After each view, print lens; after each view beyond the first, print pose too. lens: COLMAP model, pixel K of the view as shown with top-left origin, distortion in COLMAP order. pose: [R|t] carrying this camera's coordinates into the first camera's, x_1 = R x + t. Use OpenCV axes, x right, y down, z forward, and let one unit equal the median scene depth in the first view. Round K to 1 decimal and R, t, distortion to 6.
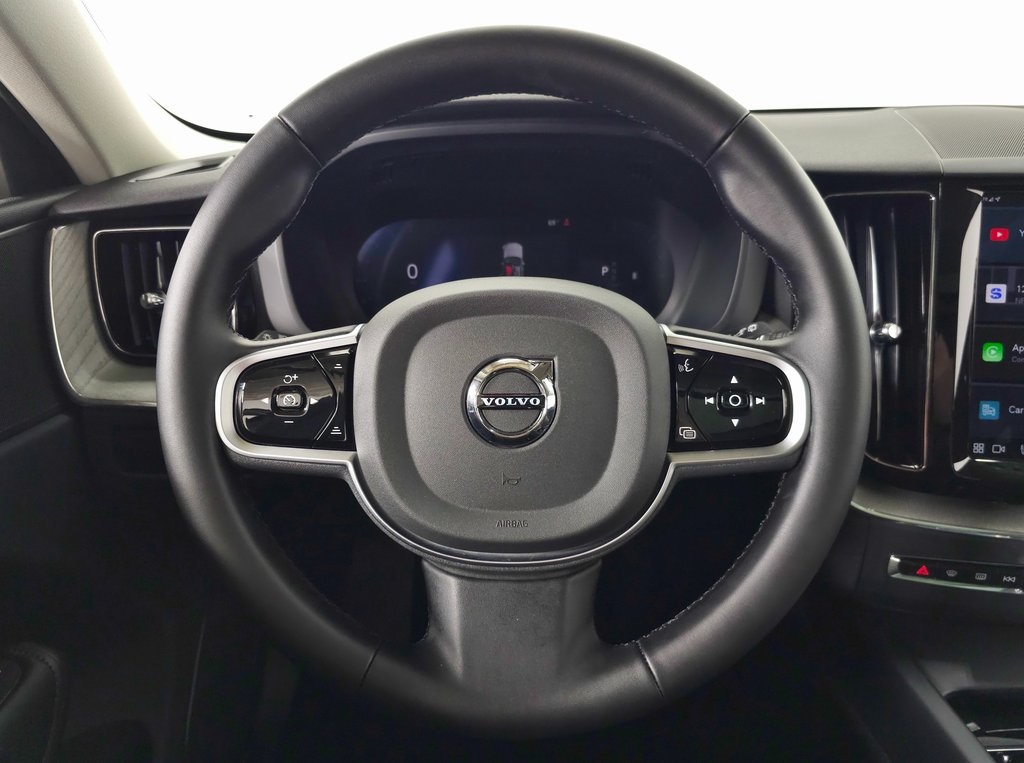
lens RADIAL K [[701.2, 0, 512.0], [0, 701.2, 381.5], [0, 0, 1]] dist [0.001175, -0.001538]
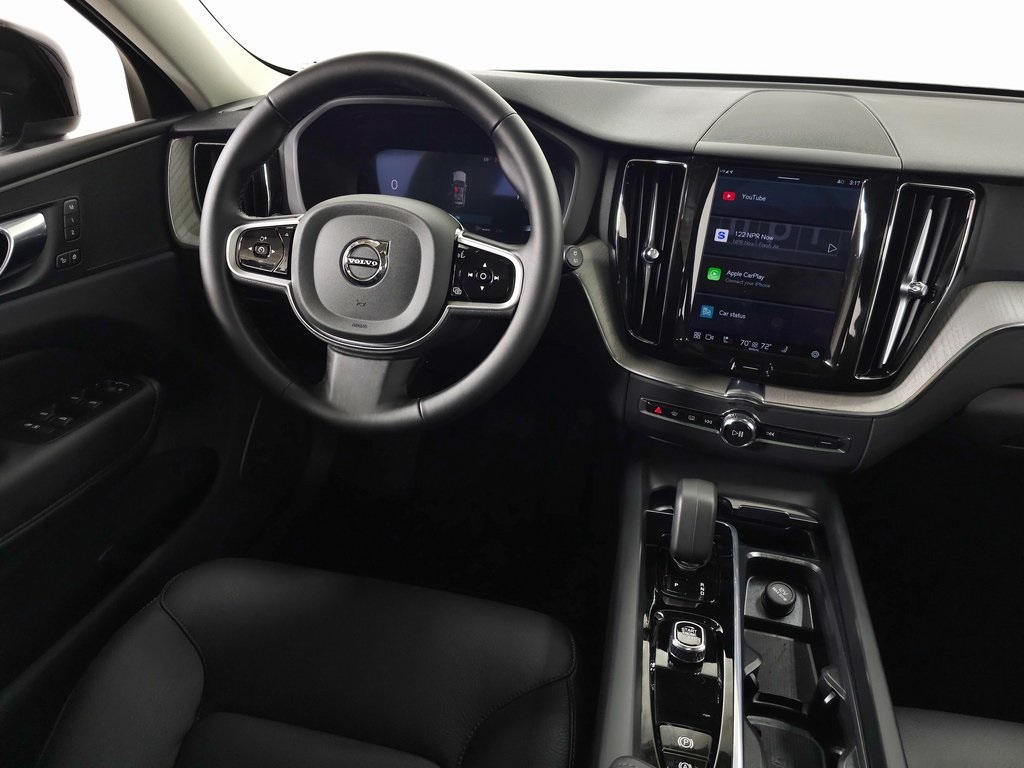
lens RADIAL K [[673.2, 0, 521.8], [0, 673.2, 378.1], [0, 0, 1]] dist [0.070423, -0.109737]
pose [[0.977543, 0.135567, -0.161340, 0.717810], [-0.113628, 0.983860, 0.138234, 0.033118], [0.177476, -0.116797, 0.977170, -0.725124]]
